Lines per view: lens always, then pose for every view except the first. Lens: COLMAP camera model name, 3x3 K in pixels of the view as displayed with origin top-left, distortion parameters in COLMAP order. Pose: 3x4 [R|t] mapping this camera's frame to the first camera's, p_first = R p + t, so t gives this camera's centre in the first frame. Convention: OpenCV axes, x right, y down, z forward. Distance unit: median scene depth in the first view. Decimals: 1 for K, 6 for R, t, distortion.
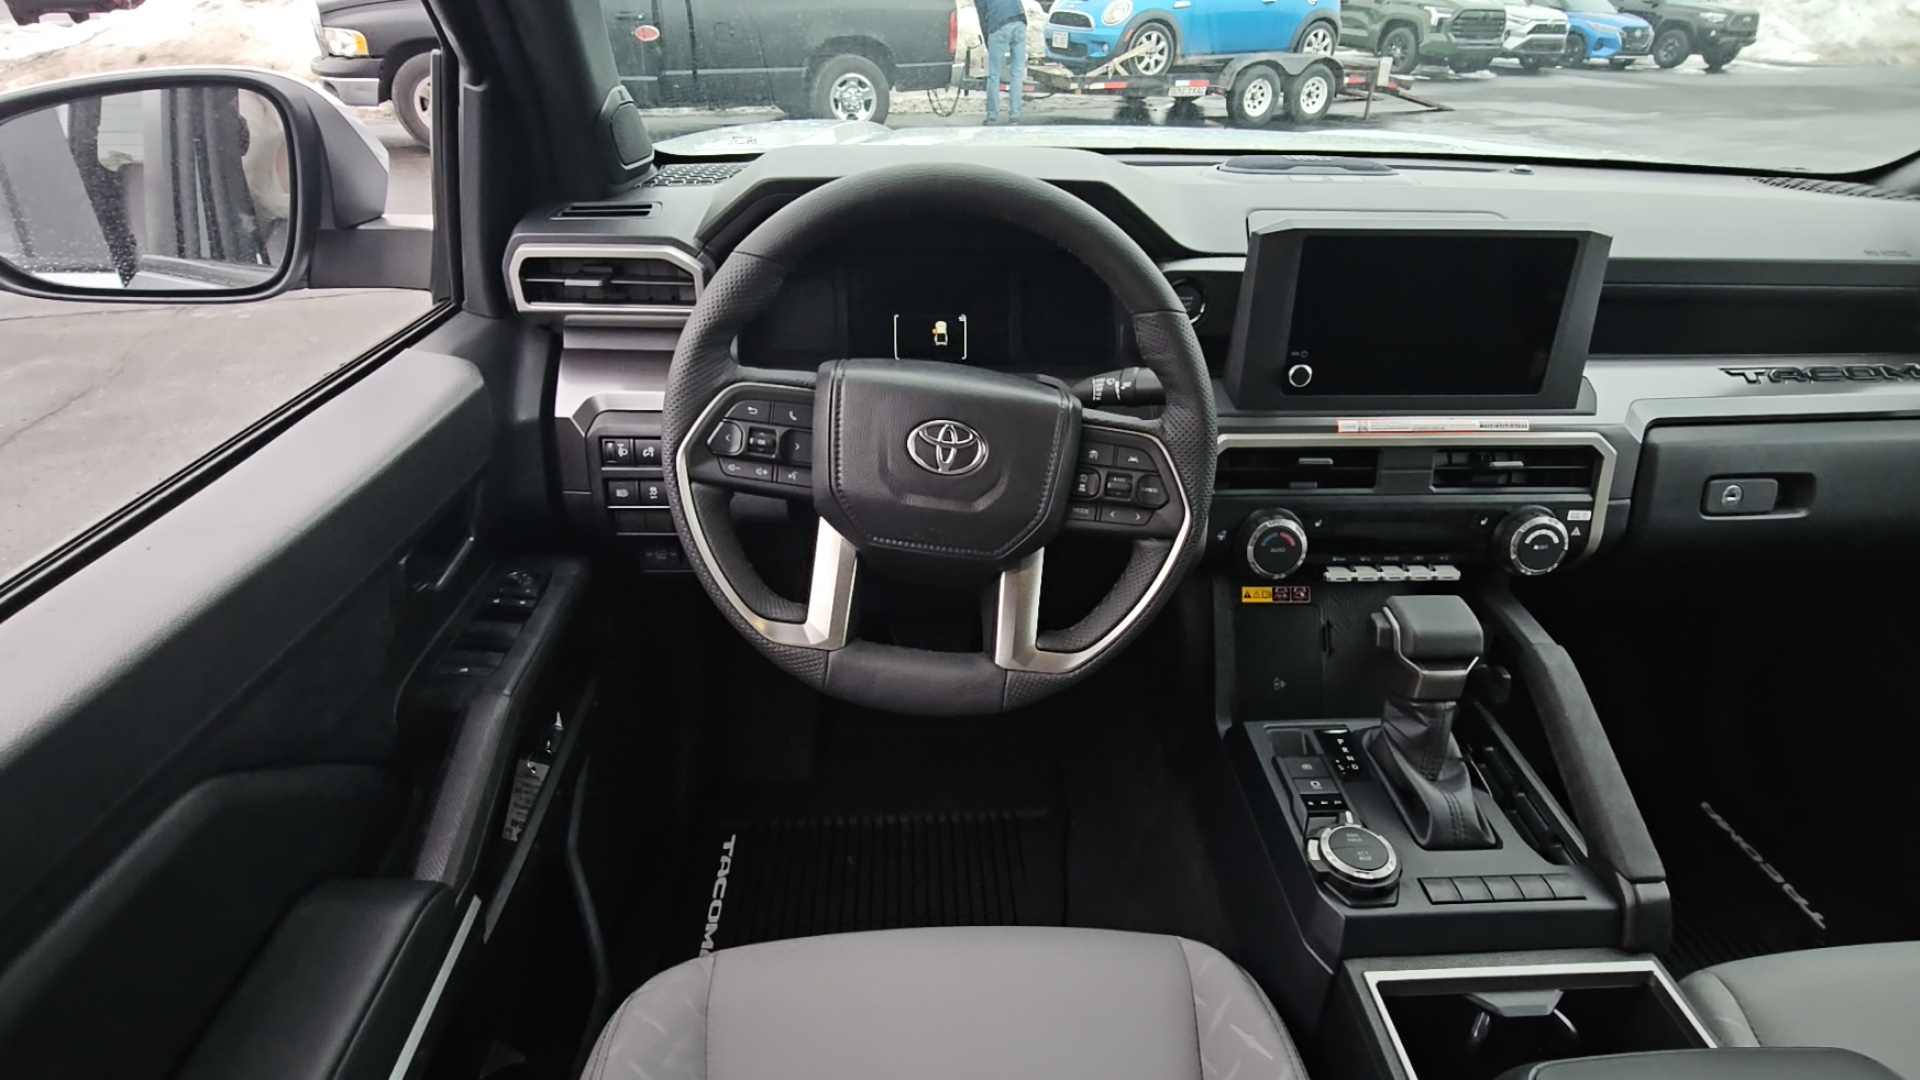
lens RADIAL K [[1001.6, 0, 983.2], [0, 1001.6, 544.7], [0, 0, 1]] dist [0.006980, -0.003198]
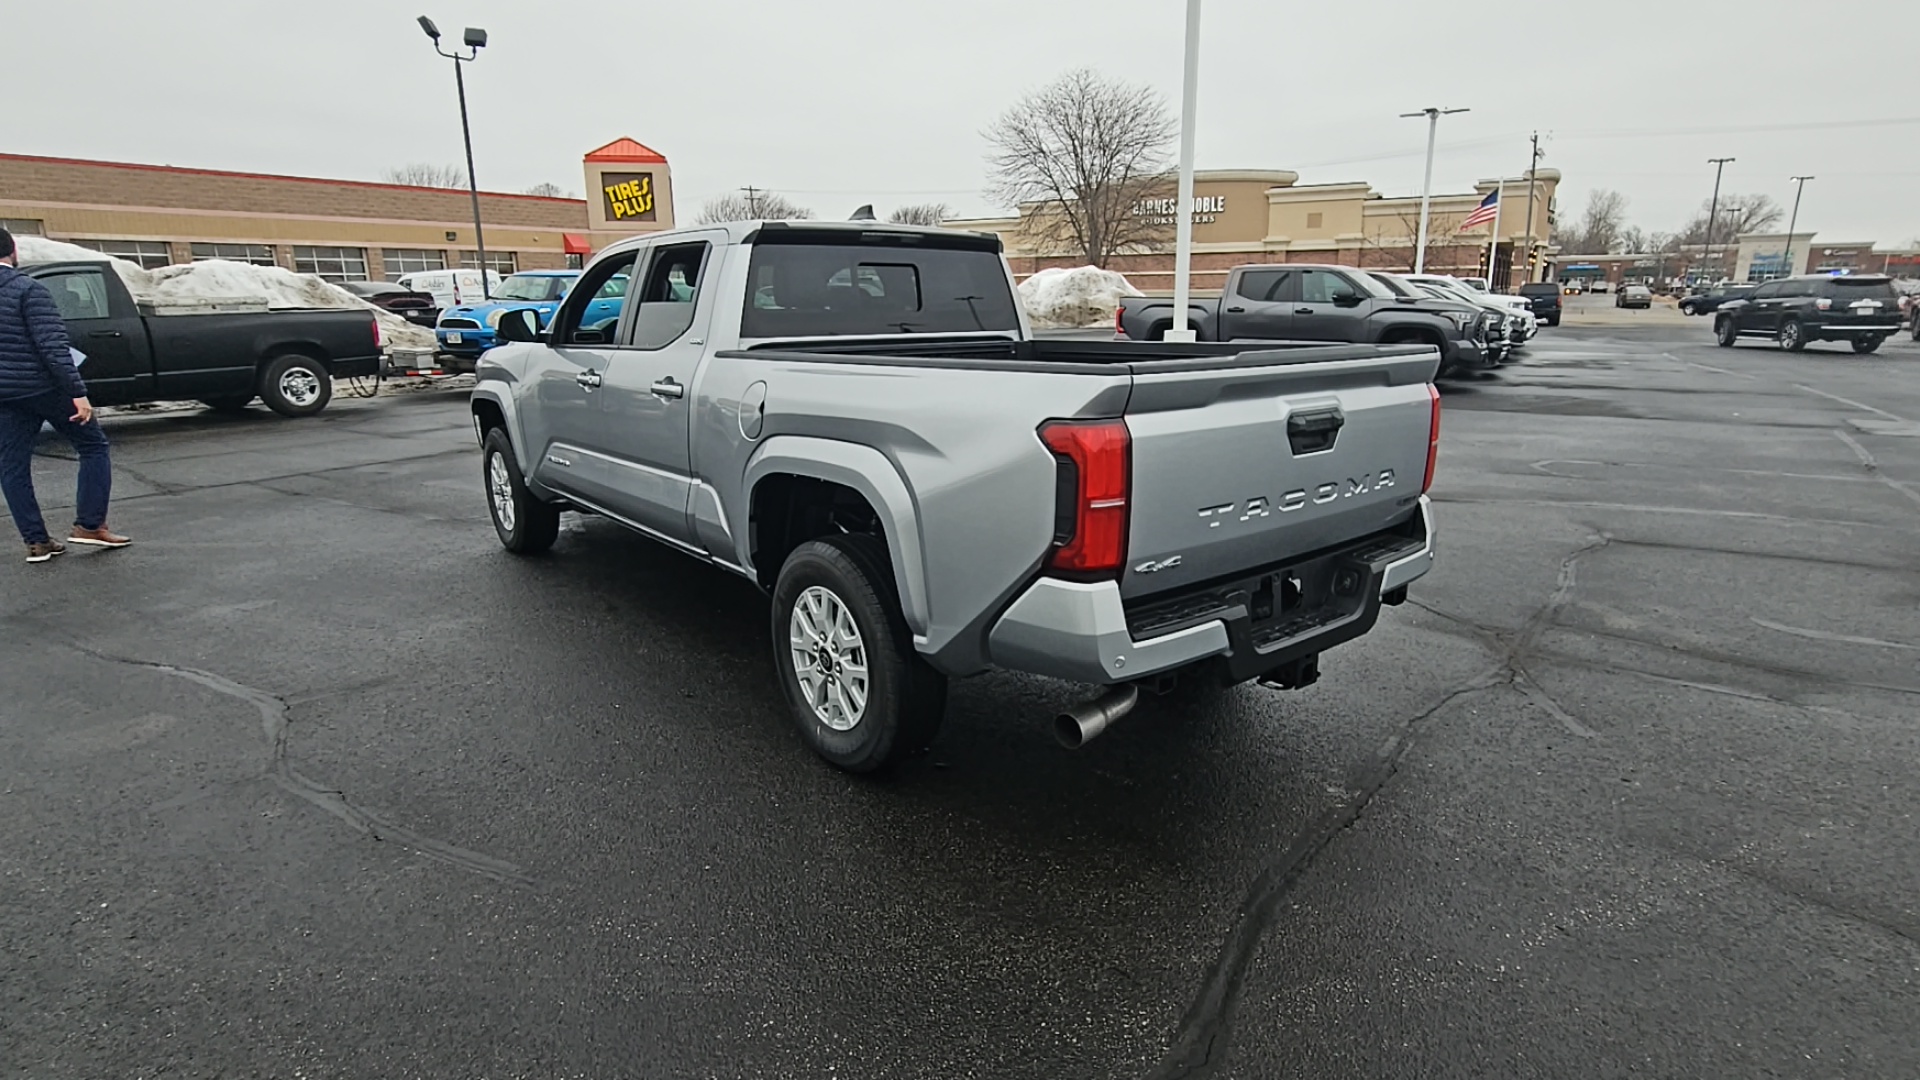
lens RADIAL K [[997.0, 0, 977.4], [0, 997.0, 545.5], [0, 0, 1]] dist [0.002577, 0.000276]
pose [[0.809897, -0.172361, 0.560677, -2.044213], [0.312597, 0.935636, -0.163917, 2.615727], [-0.496337, 0.308022, 0.811648, -4.659078]]
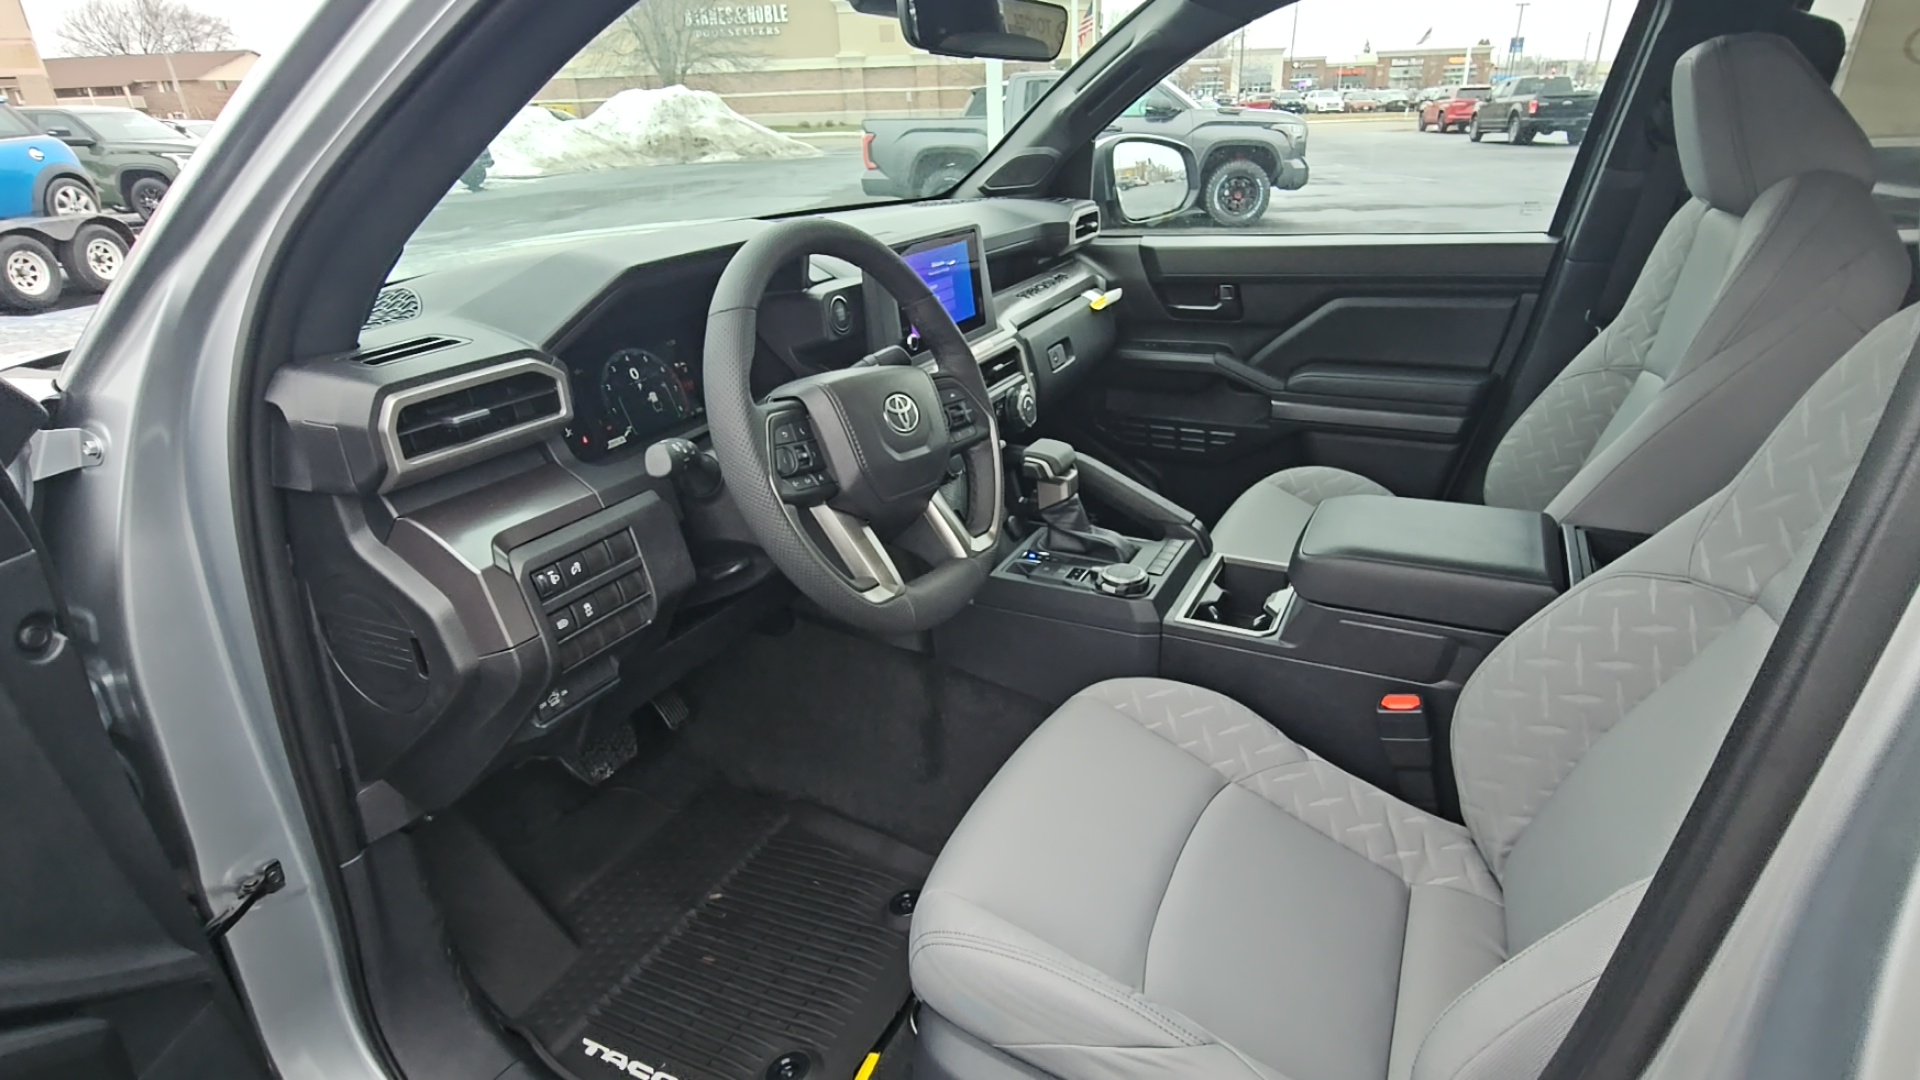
lens RADIAL K [[1001.6, 0, 983.2], [0, 1001.6, 544.7], [0, 0, 1]] dist [0.006980, -0.003198]
pose [[0.489850, -0.381804, 0.783755, -0.870864], [0.466508, 0.874258, 0.134323, -0.058928], [-0.736490, 0.299830, 0.606370, 0.127082]]
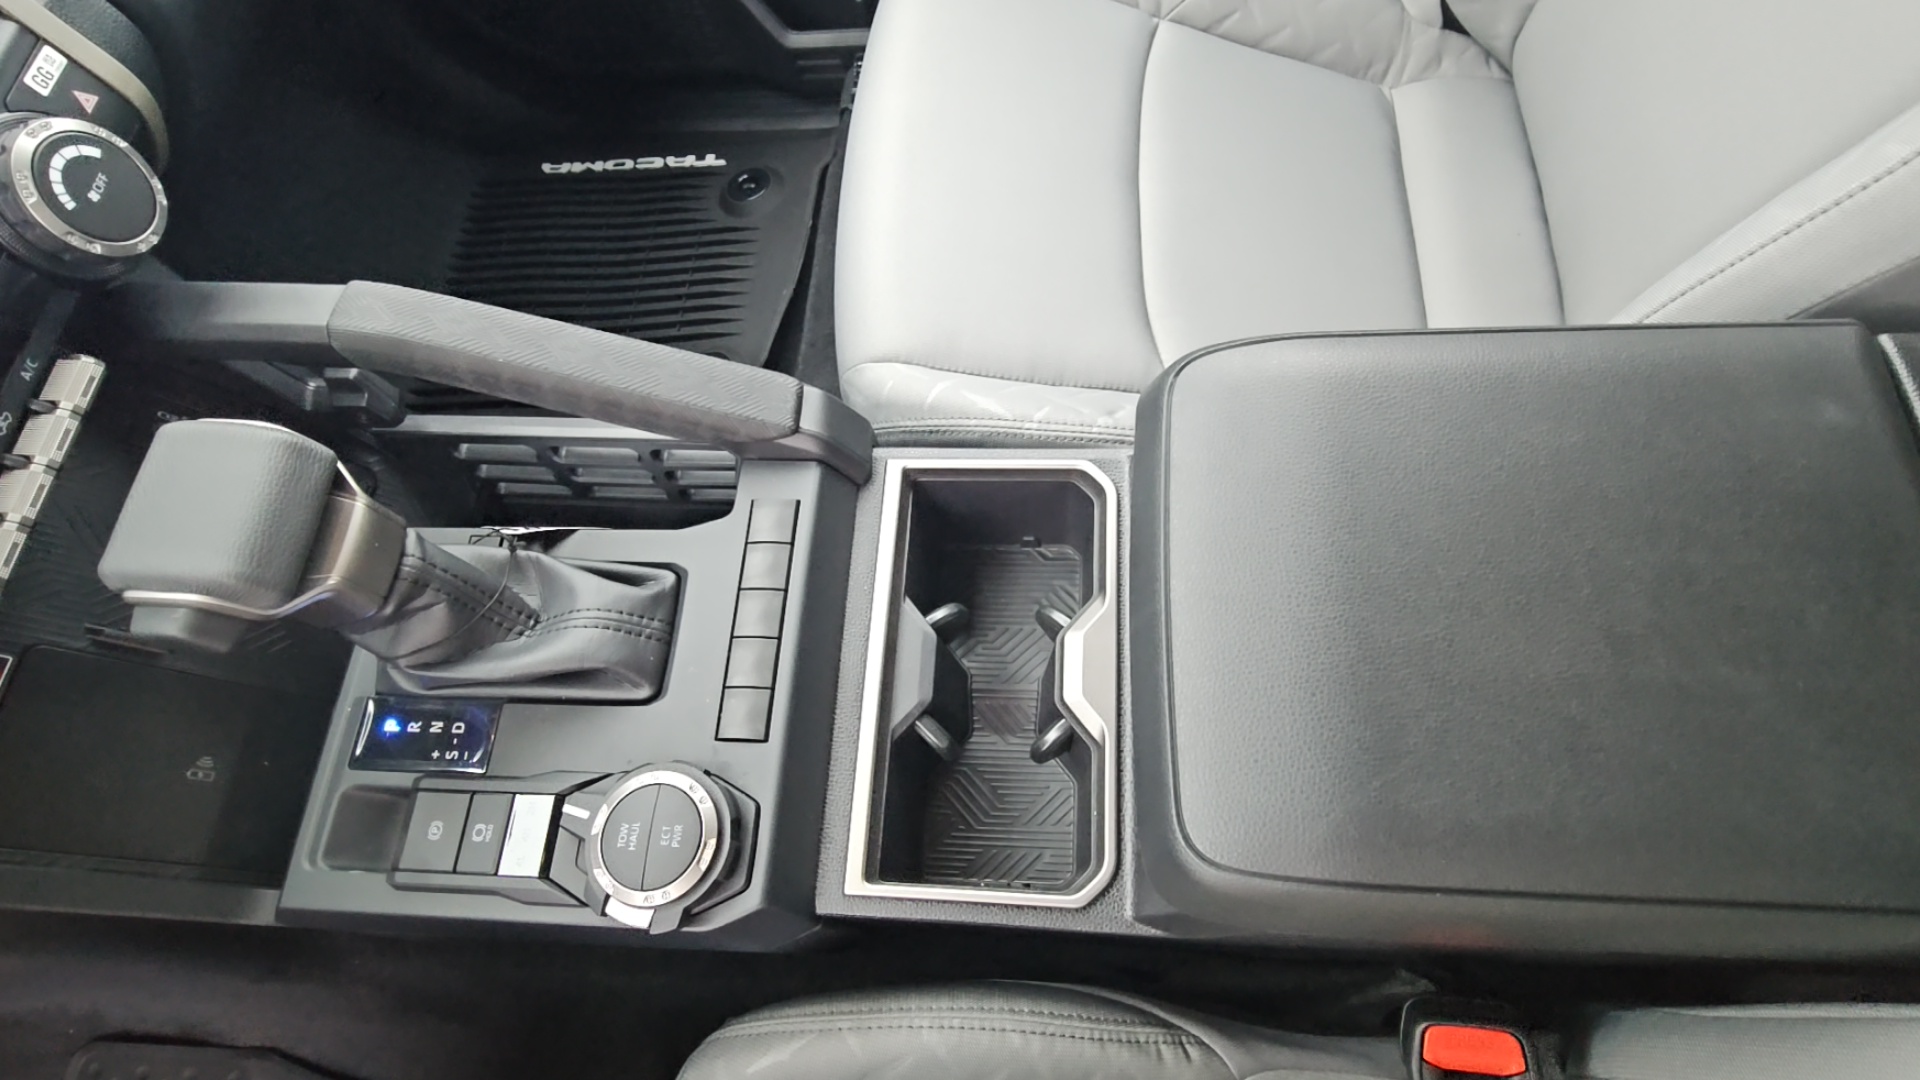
lens RADIAL K [[1001.6, 0, 983.2], [0, 1001.6, 544.7], [0, 0, 1]] dist [0.006980, -0.003198]
pose [[0.118198, -0.928554, 0.351876, 0.298939], [0.572117, 0.353314, 0.740170, -0.048606], [-0.811610, 0.113827, 0.573003, 0.441757]]
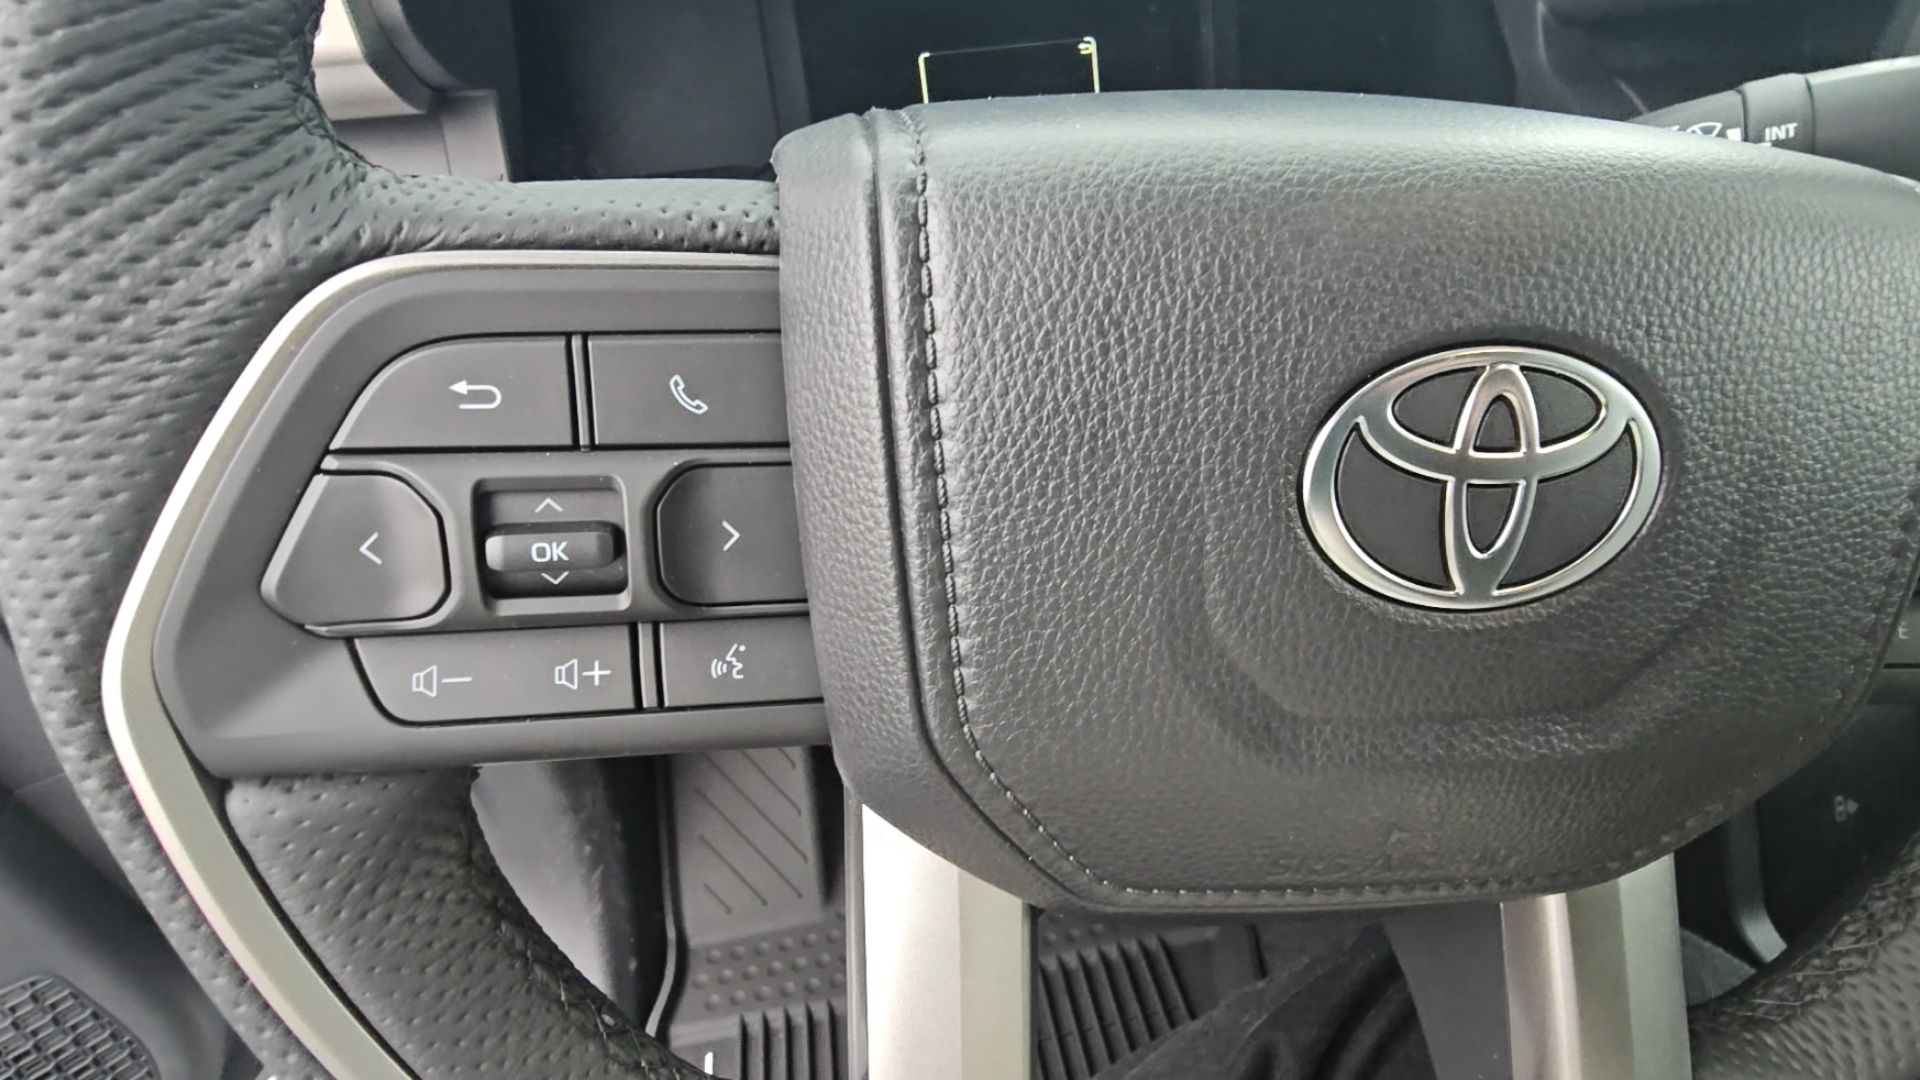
lens RADIAL K [[1001.6, 0, 983.2], [0, 1001.6, 544.7], [0, 0, 1]] dist [0.006980, -0.003198]
pose [[0.991773, -0.119059, 0.047022, -0.115940], [0.111438, 0.983785, 0.140531, -0.098129], [-0.062991, -0.134135, 0.988959, 0.639730]]
